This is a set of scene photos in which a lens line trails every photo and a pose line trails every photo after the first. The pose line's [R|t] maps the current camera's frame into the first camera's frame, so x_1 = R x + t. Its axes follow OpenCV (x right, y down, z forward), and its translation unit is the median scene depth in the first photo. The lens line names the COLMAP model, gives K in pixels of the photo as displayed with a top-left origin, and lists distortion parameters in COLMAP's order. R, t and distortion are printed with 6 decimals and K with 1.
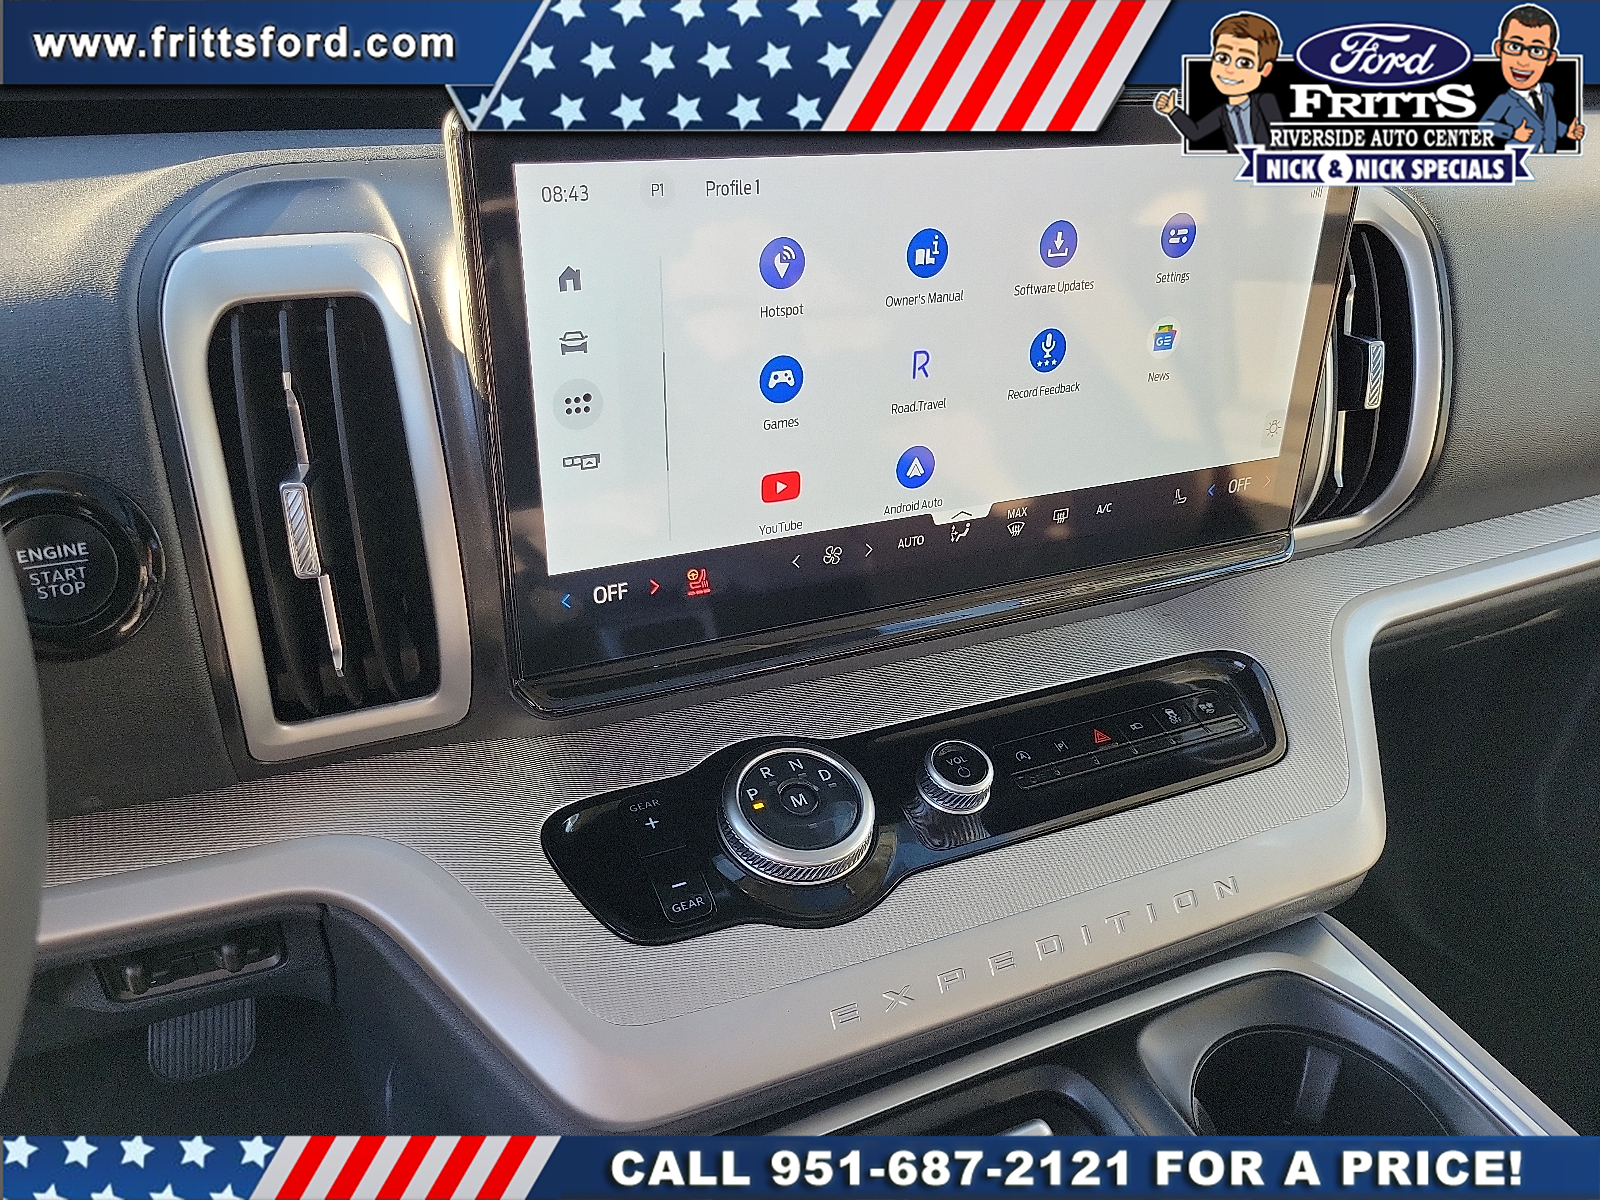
lens RADIAL K [[1238.8, 0, 806.2], [0, 1238.8, 606.3], [0, 0, 1]] dist [0.015912, -0.004207]
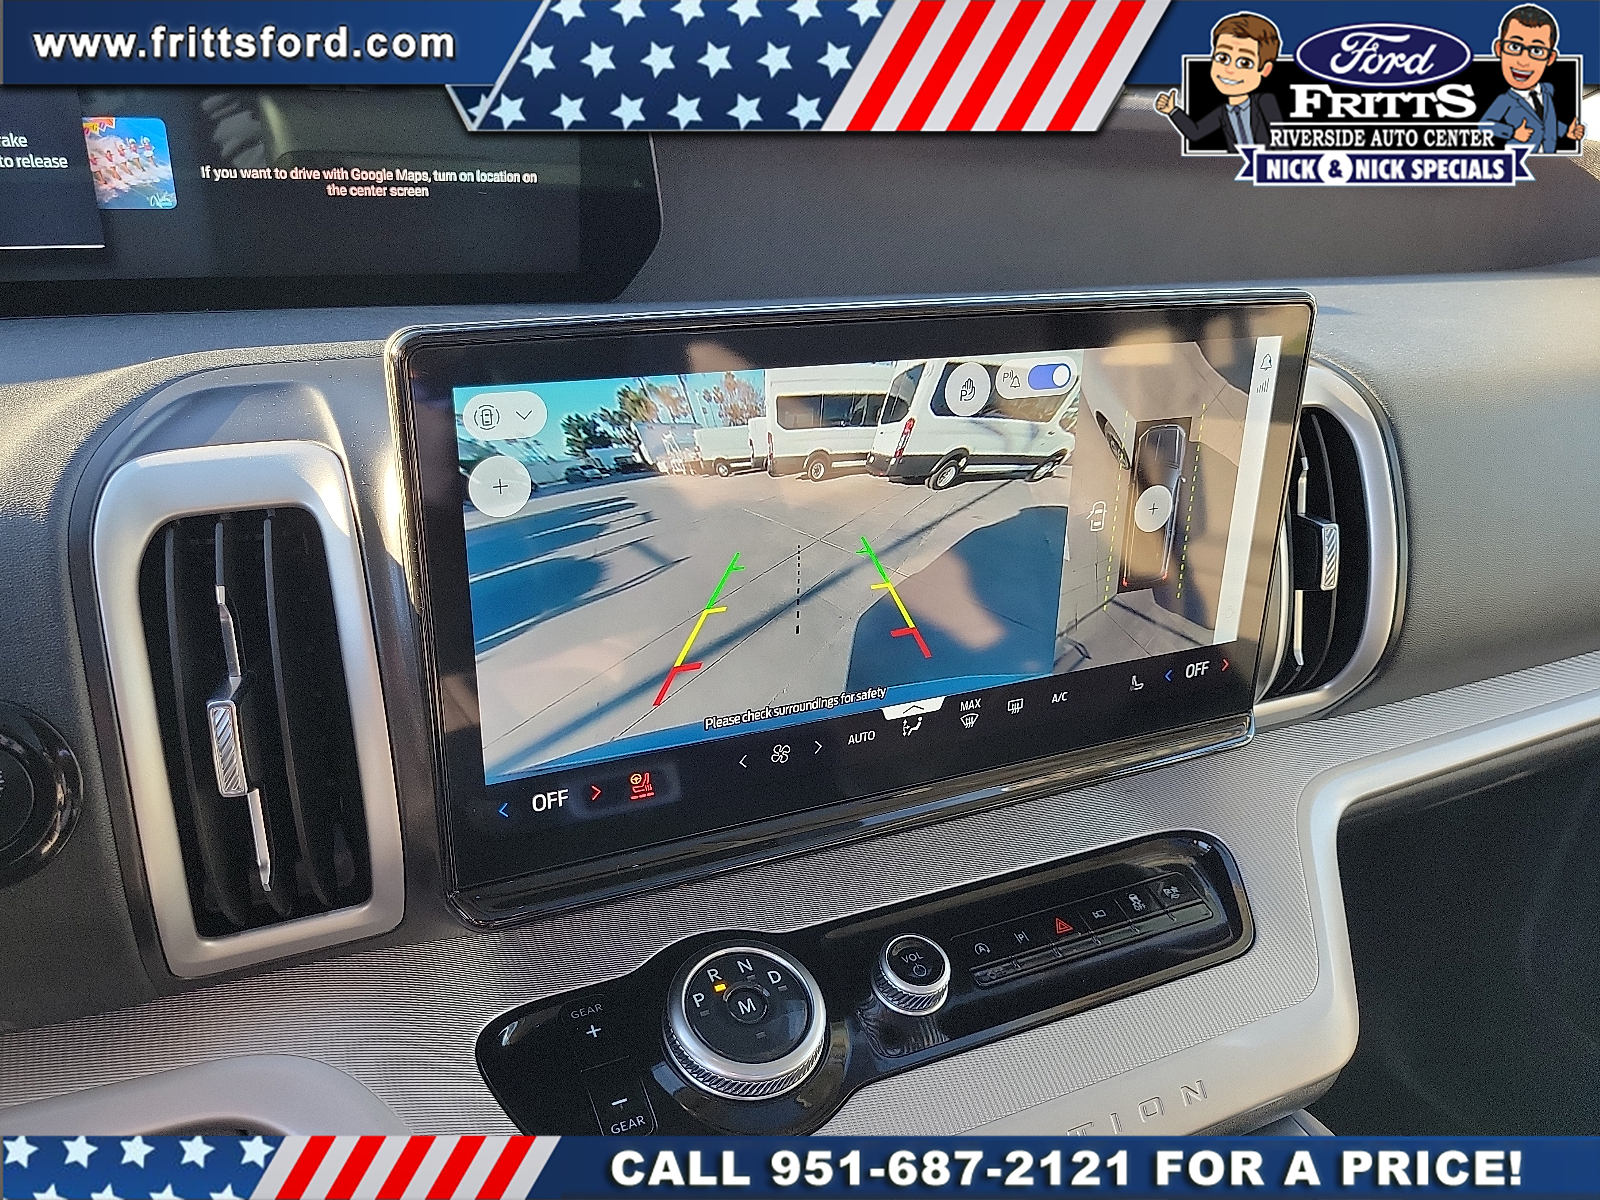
lens RADIAL K [[1238.8, 0, 791.3], [0, 1238.8, 603.2], [0, 0, 1]] dist [0.015912, -0.004207]
pose [[0.999991, 0.000589, 0.004095, 0.025405], [-0.000246, 0.996523, -0.083323, -0.077943], [-0.004130, 0.083322, 0.996514, 0.014985]]
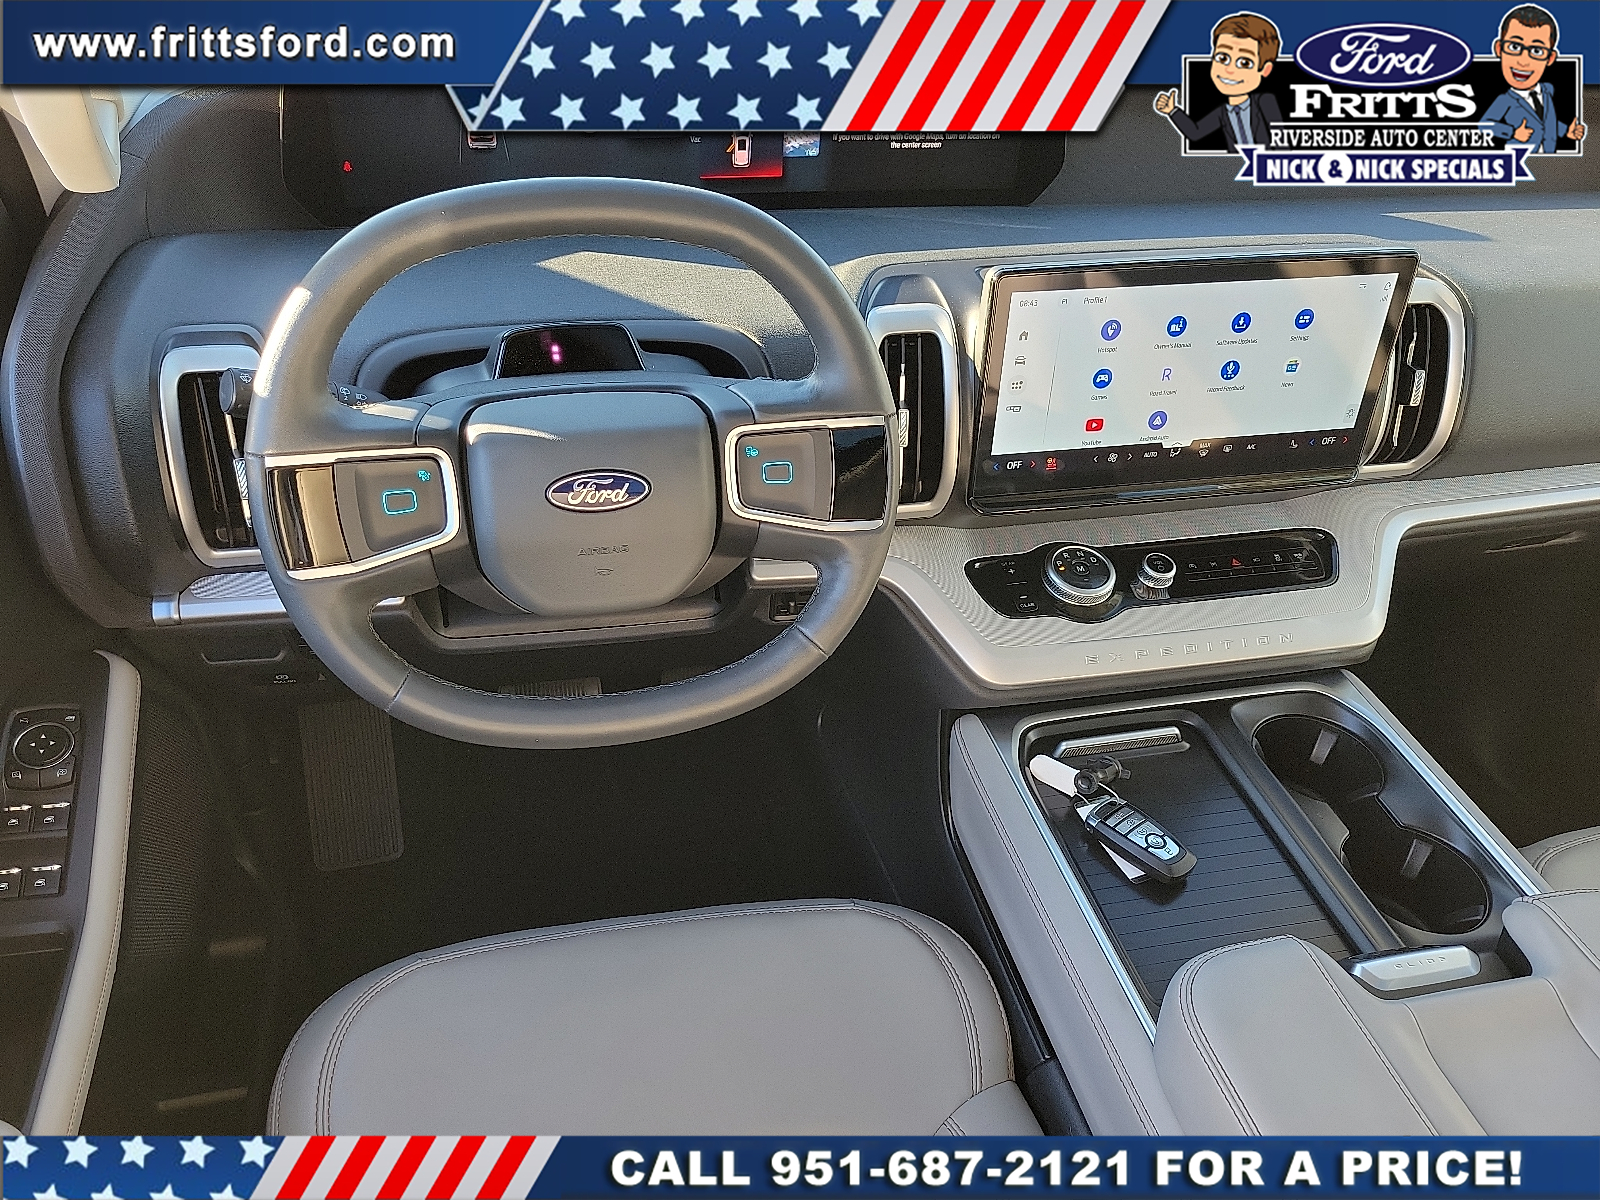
lens RADIAL K [[1238.8, 0, 761.0], [0, 1238.8, 622.9], [0, 0, 1]] dist [0.015912, -0.004207]
pose [[0.973952, 0.122764, -0.190647, -0.130521], [-0.101098, 0.987671, 0.119521, 0.048275], [0.202970, -0.097133, 0.974355, -1.292681]]
